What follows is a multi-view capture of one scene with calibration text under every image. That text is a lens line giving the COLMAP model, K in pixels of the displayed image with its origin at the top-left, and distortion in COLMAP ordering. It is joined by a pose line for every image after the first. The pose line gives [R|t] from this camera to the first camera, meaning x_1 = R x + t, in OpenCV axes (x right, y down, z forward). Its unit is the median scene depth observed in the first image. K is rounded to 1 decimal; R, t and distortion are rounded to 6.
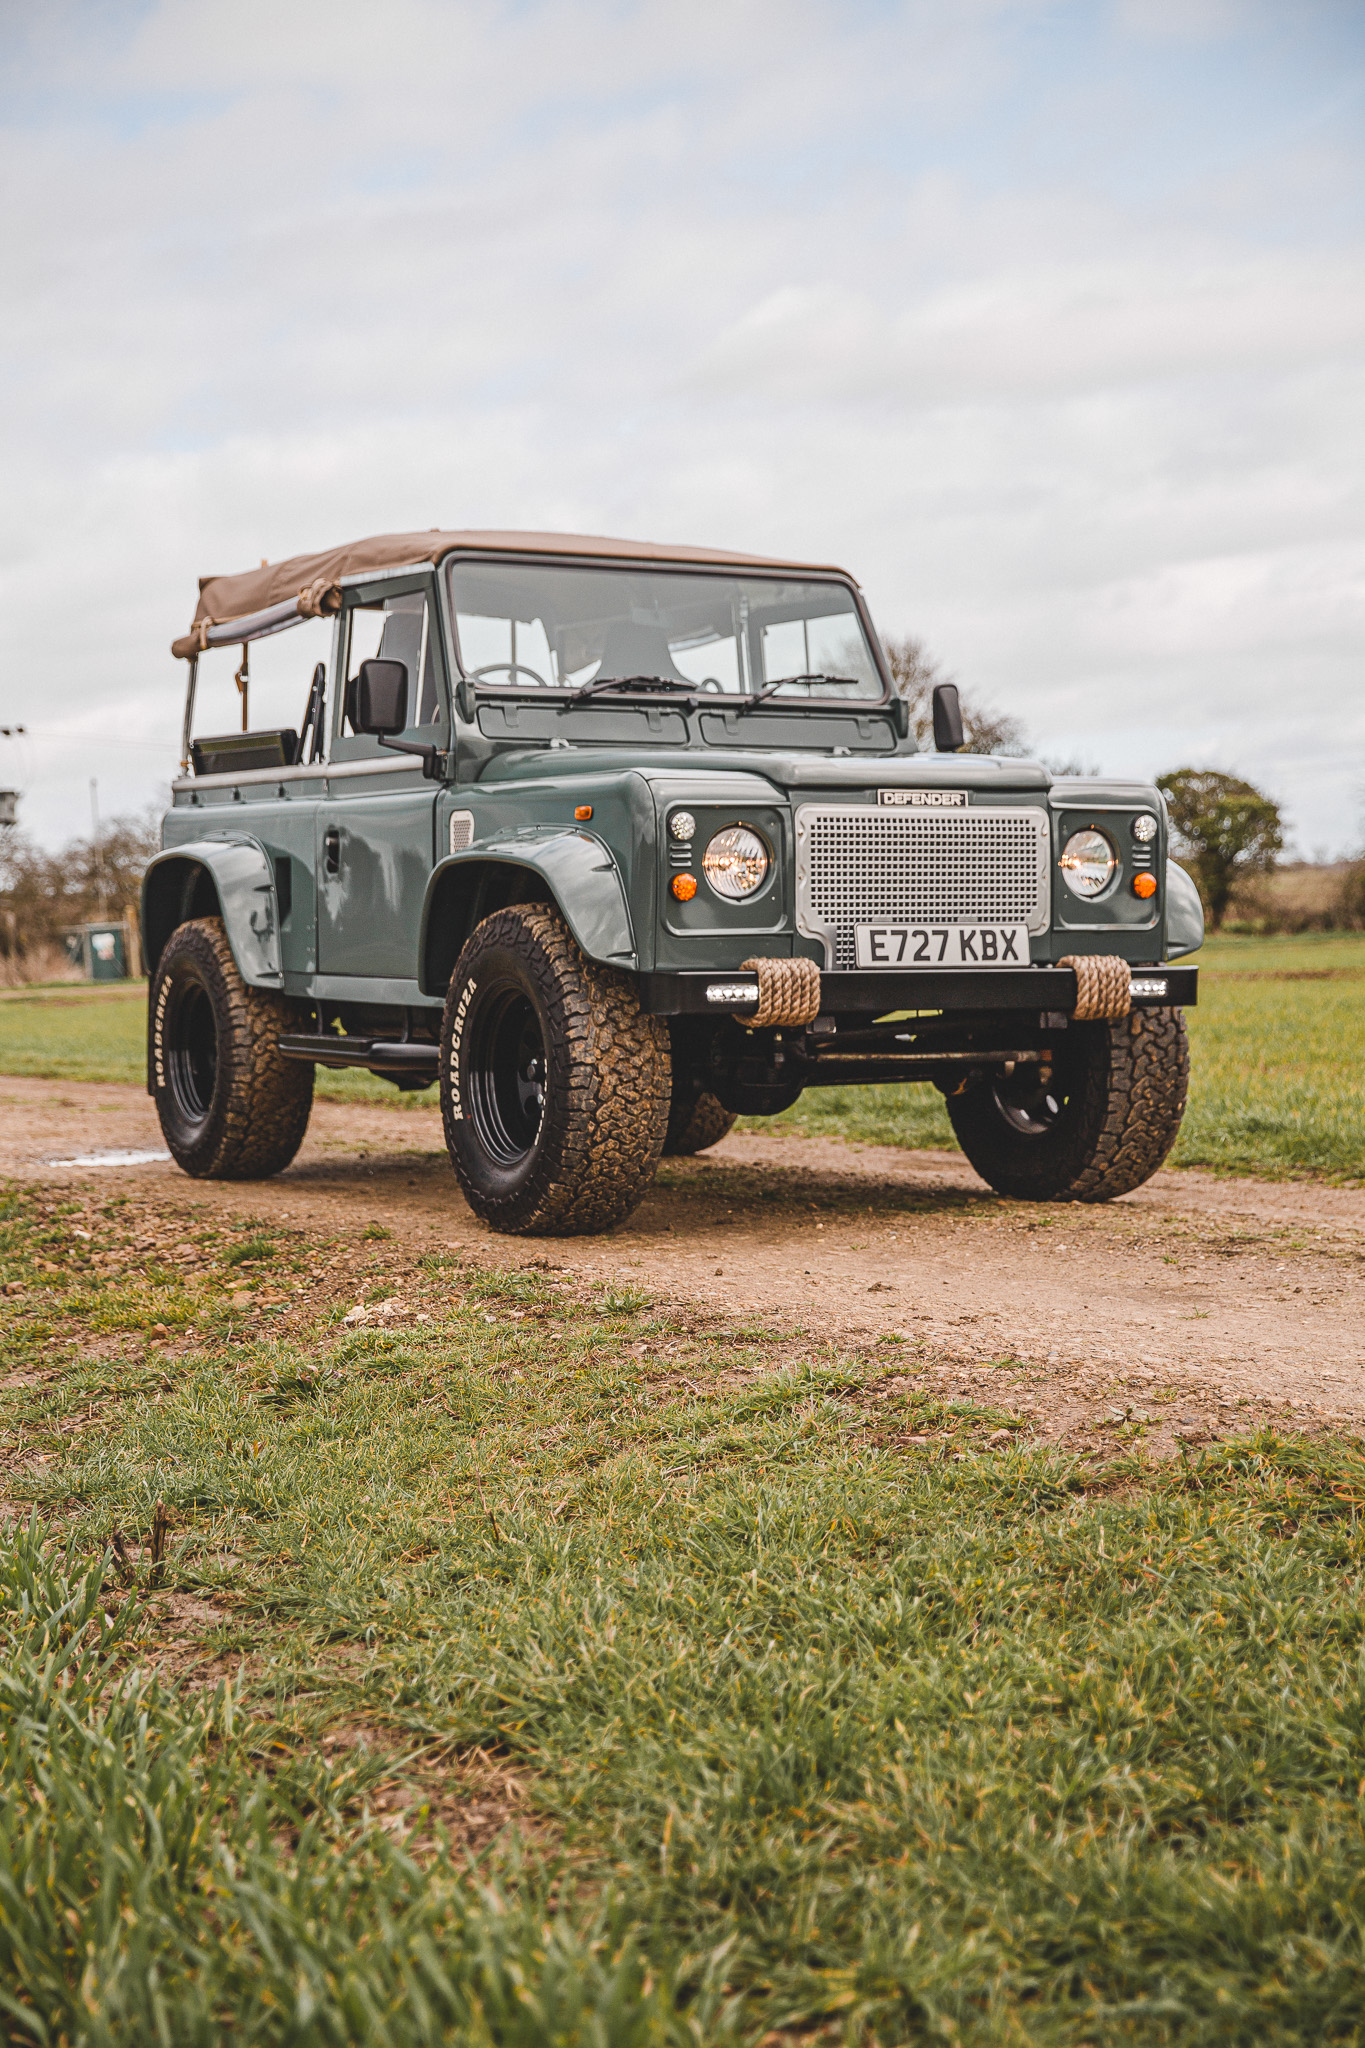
lens RADIAL K [[2815.2, 0, 682.5], [0, 2815.2, 1024.0], [0, 0, 1]] dist [-0.001954, 0.069753]
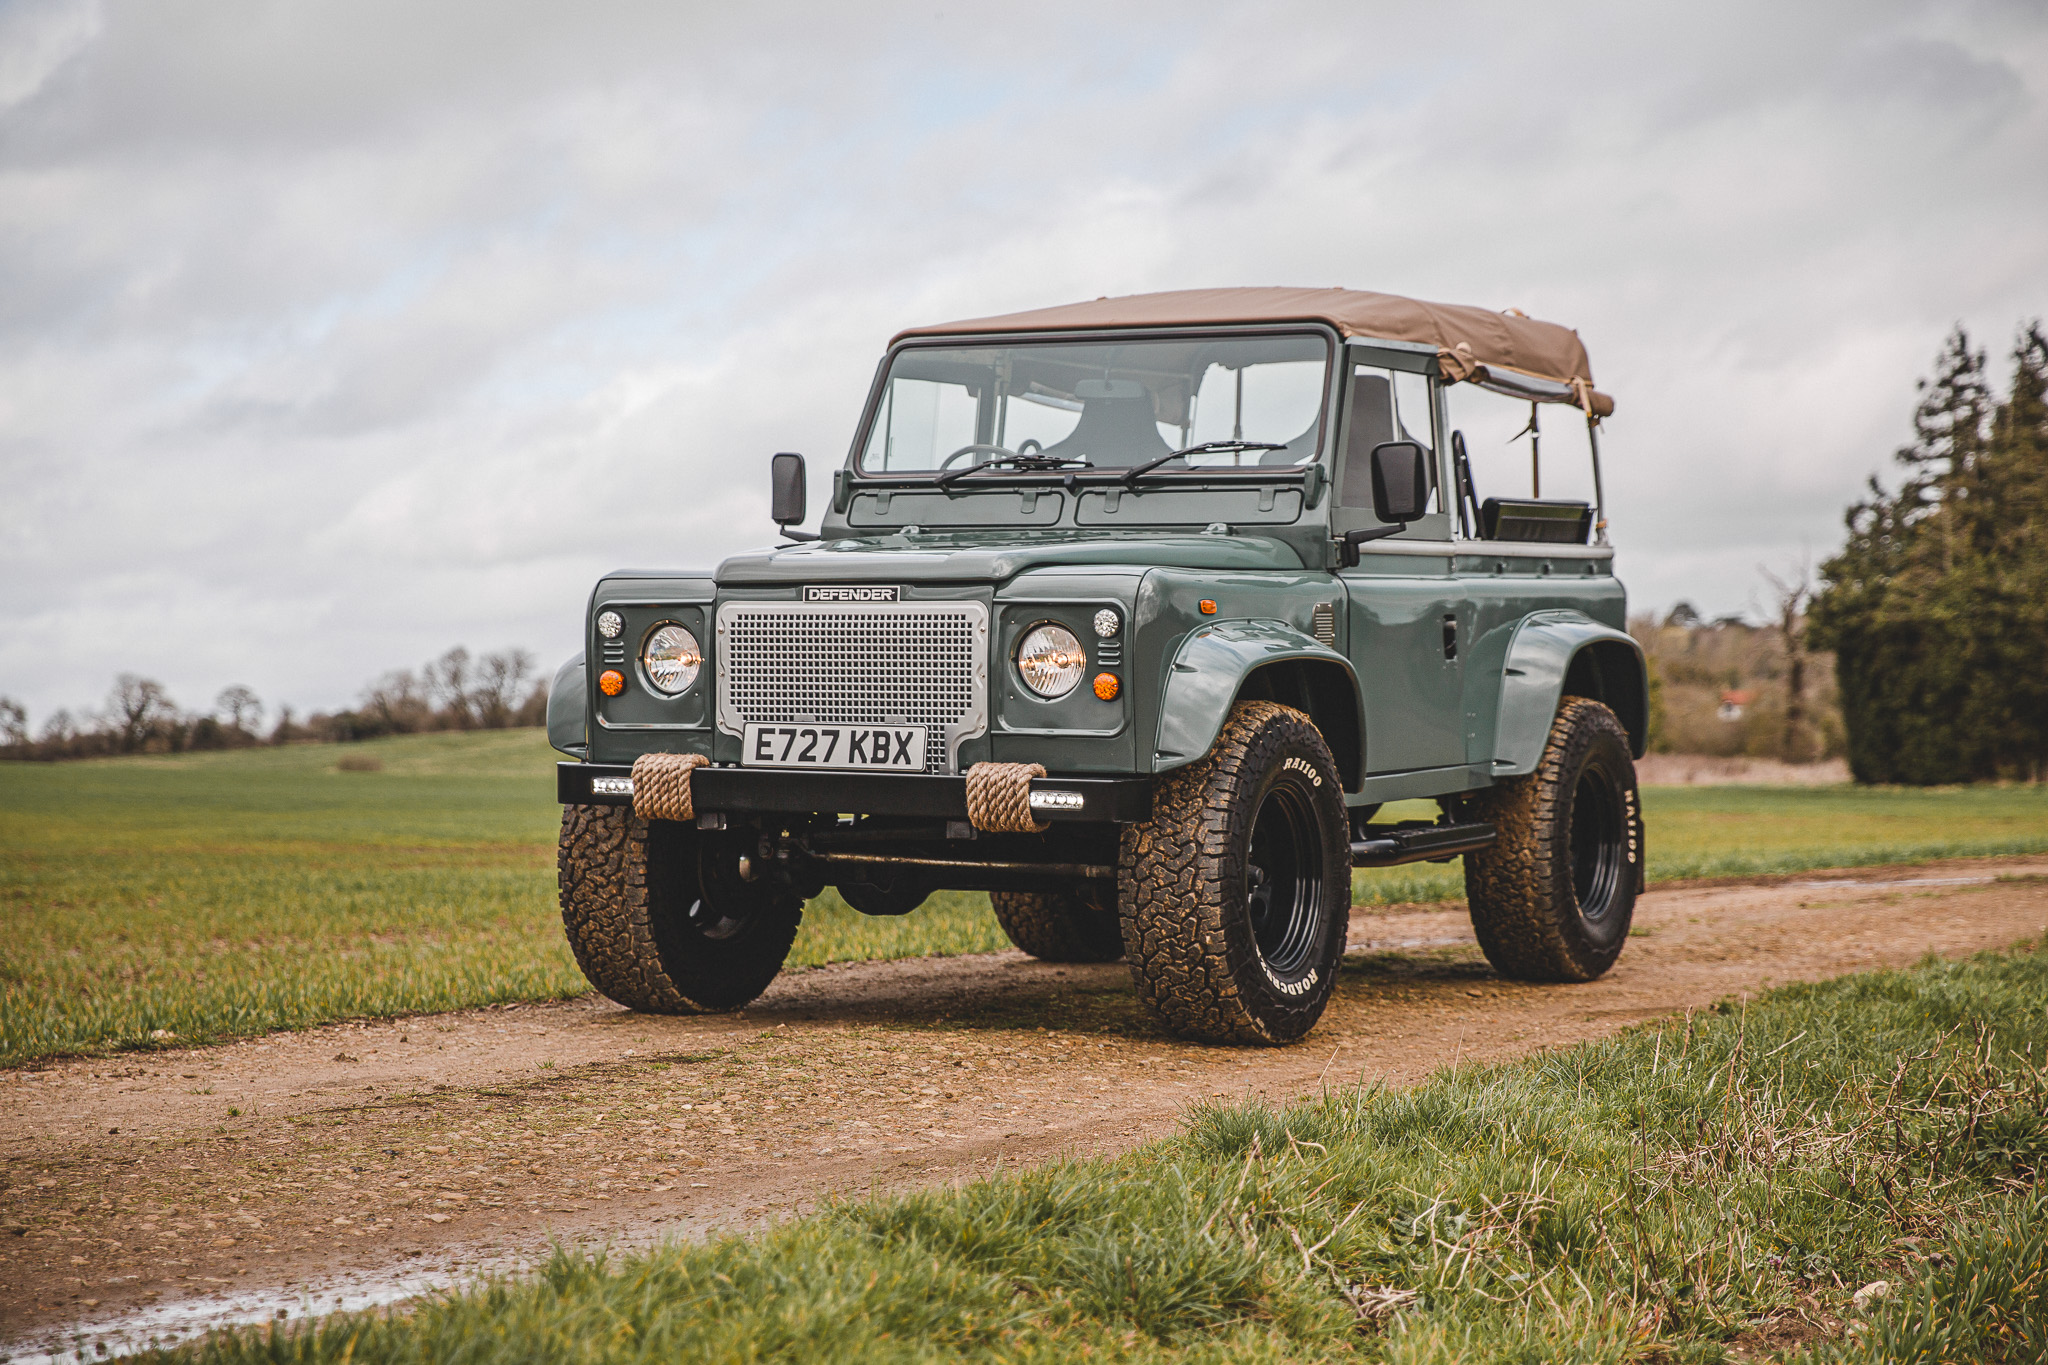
lens RADIAL K [[3932.4, 0, 1024.0], [0, 3932.4, 682.5], [0, 0, 1]] dist [0.022056, 0.308098]
pose [[0.557151, 0.013080, -0.830308, 1.252756], [-0.044122, 0.998930, -0.013871, -0.033954], [0.829238, 0.044363, 0.557132, 0.300067]]
